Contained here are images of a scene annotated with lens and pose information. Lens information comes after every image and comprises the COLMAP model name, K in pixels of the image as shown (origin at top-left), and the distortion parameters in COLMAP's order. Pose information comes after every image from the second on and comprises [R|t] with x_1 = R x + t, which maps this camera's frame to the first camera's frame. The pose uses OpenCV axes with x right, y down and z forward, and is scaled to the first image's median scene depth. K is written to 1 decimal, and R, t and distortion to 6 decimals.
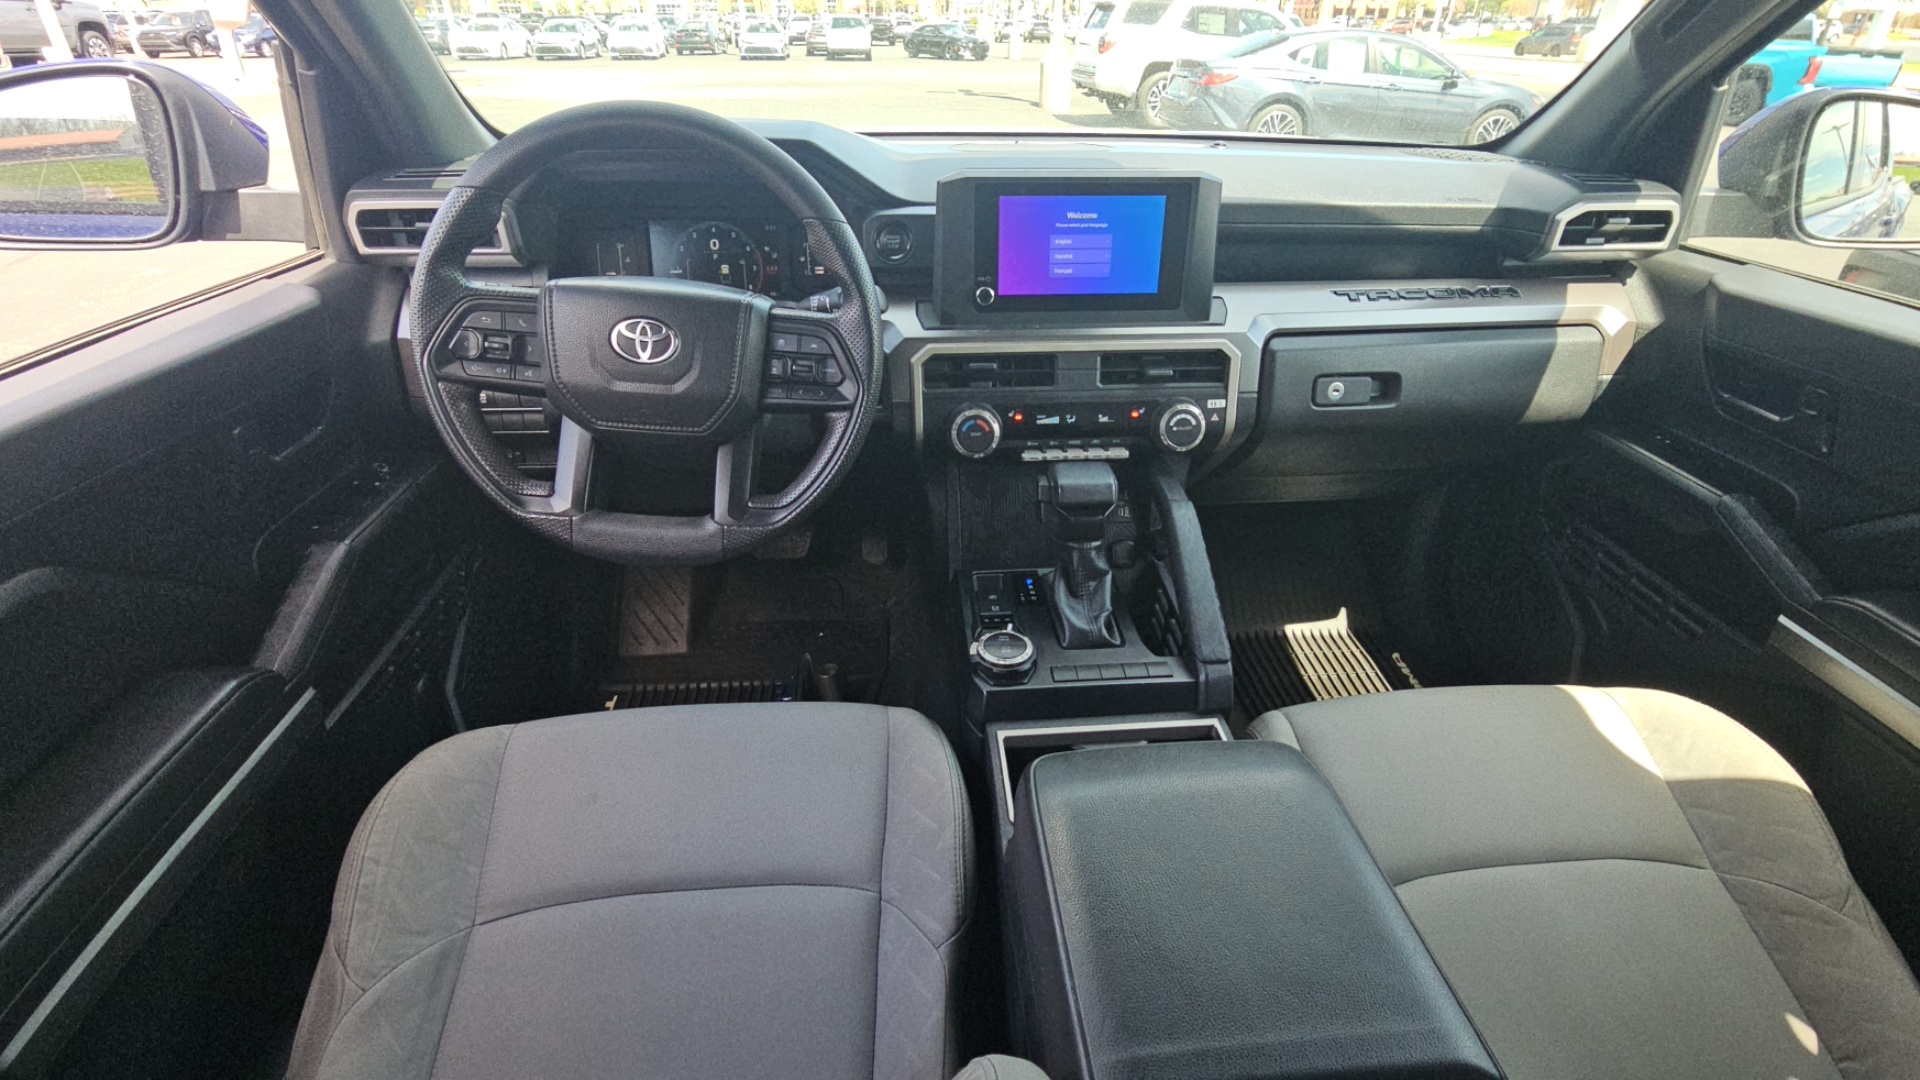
lens RADIAL K [[856.8, 0, 979.7], [0, 856.8, 544.7], [0, 0, 1]] dist [0.011937, -0.008163]
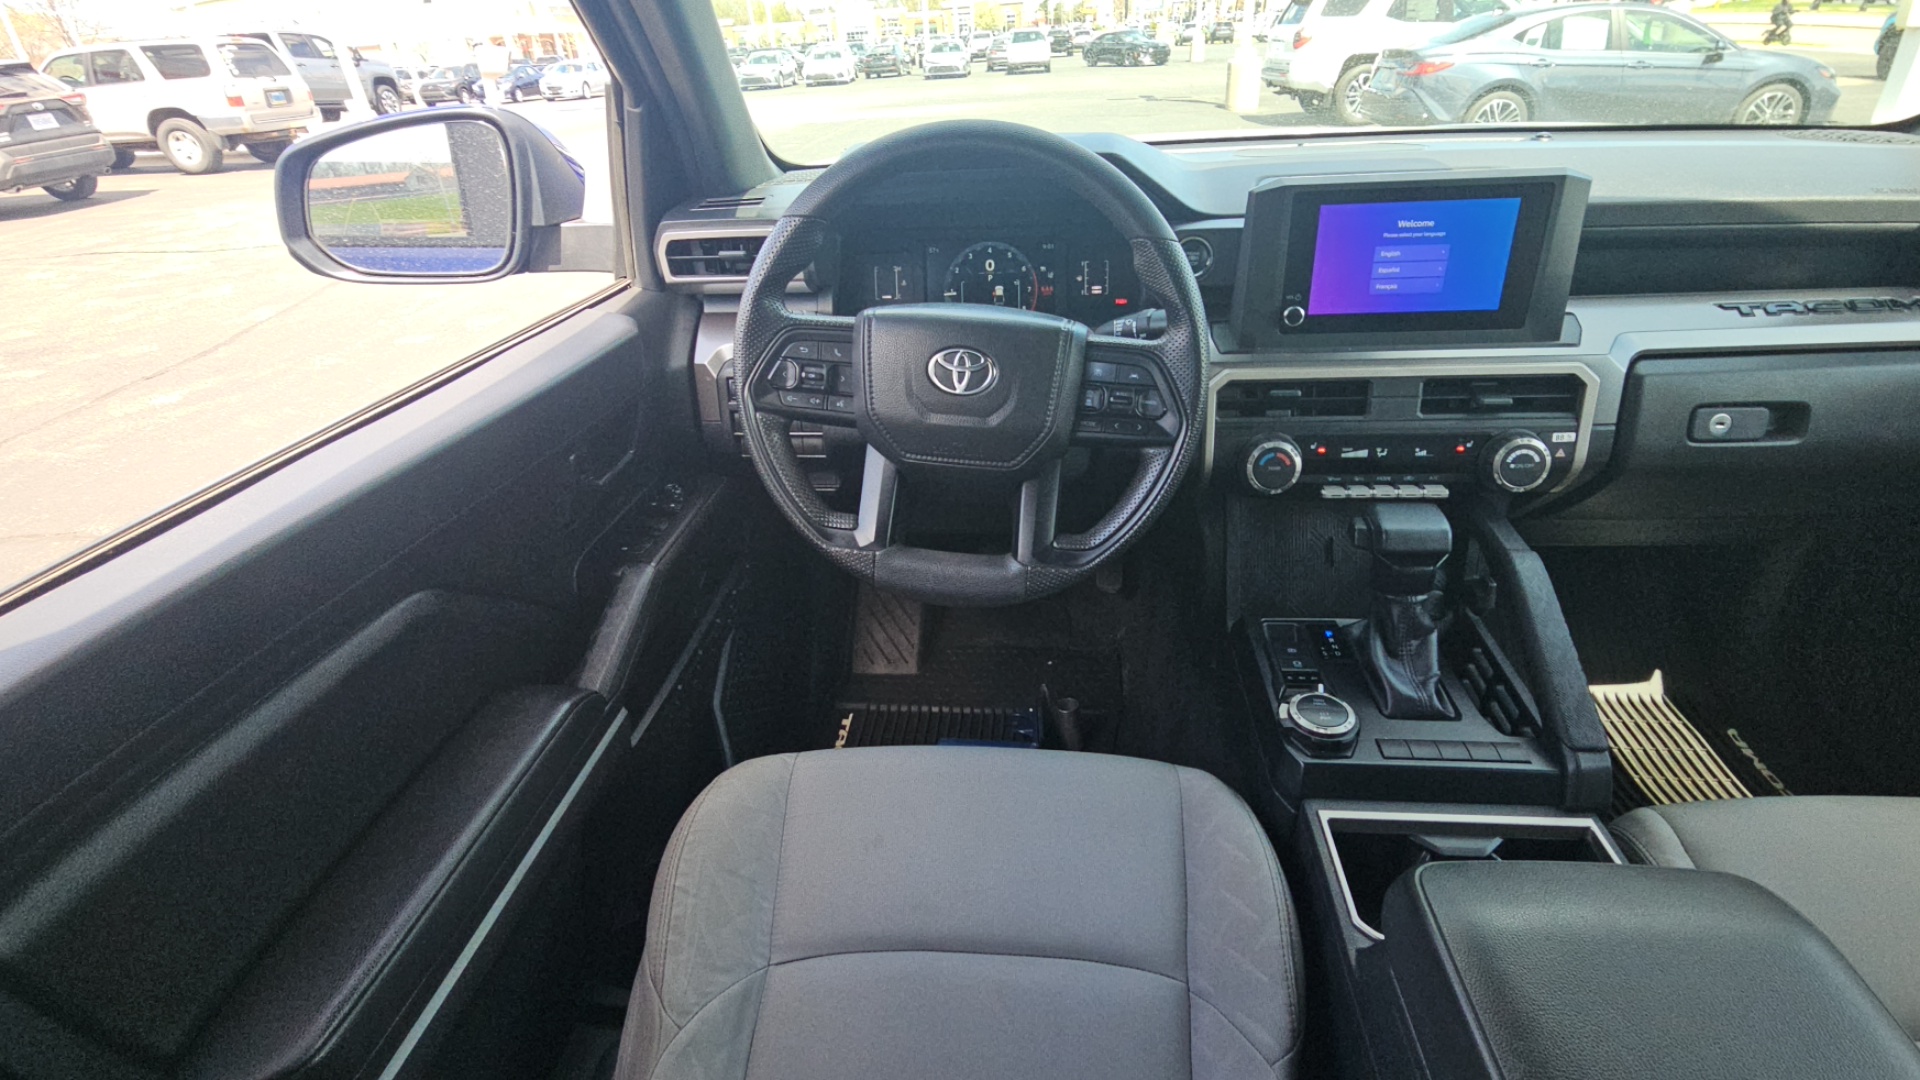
lens RADIAL K [[856.8, 0, 979.9], [0, 856.8, 545.3], [0, 0, 1]] dist [0.011937, -0.008163]
pose [[0.982743, 0.037650, -0.181103, -0.140206], [-0.039235, 0.999217, -0.005177, -0.029929], [0.180767, 0.012193, 0.983450, 0.052575]]
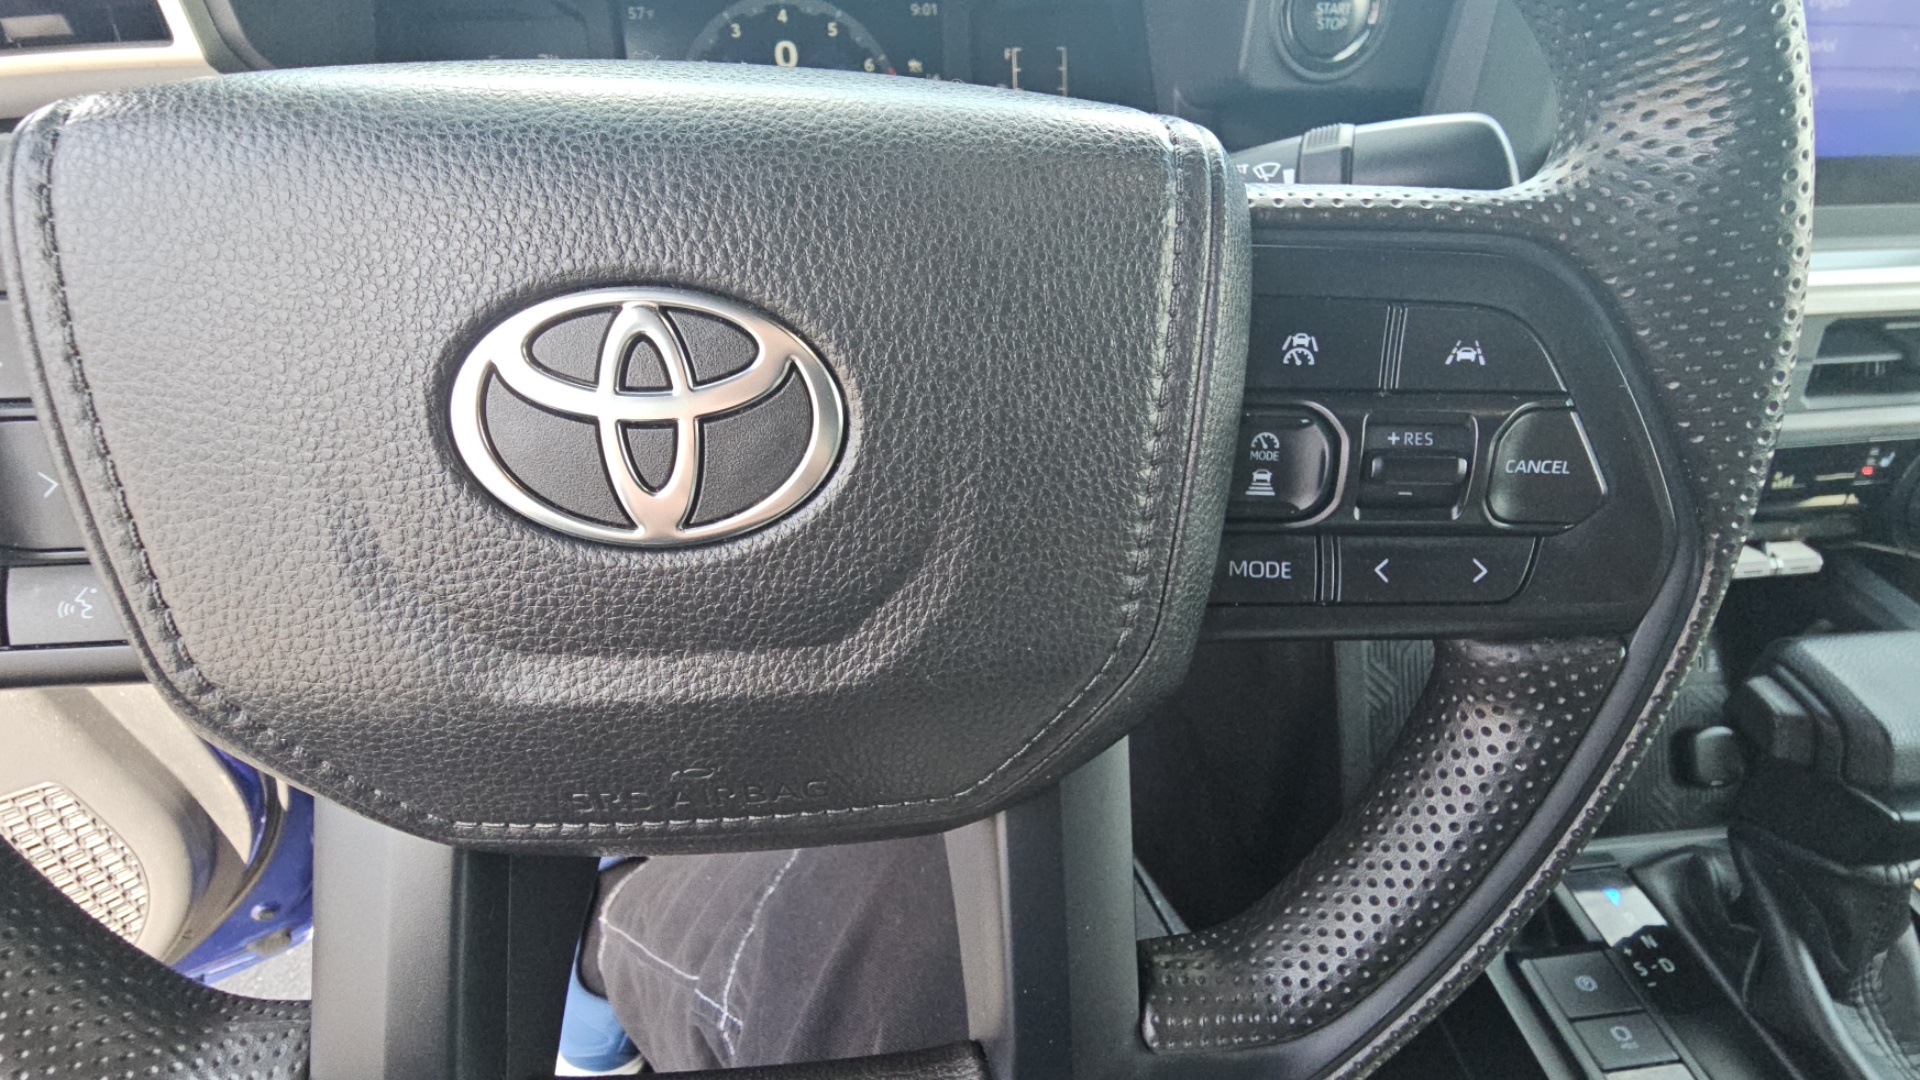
lens RADIAL K [[856.8, 0, 974.3], [0, 856.8, 548.6], [0, 0, 1]] dist [0.011937, -0.008163]
pose [[0.999666, -0.024567, 0.008054, -0.243212], [0.023623, 0.994556, 0.101489, -0.168410], [-0.010503, -0.101265, 0.994804, 0.610670]]
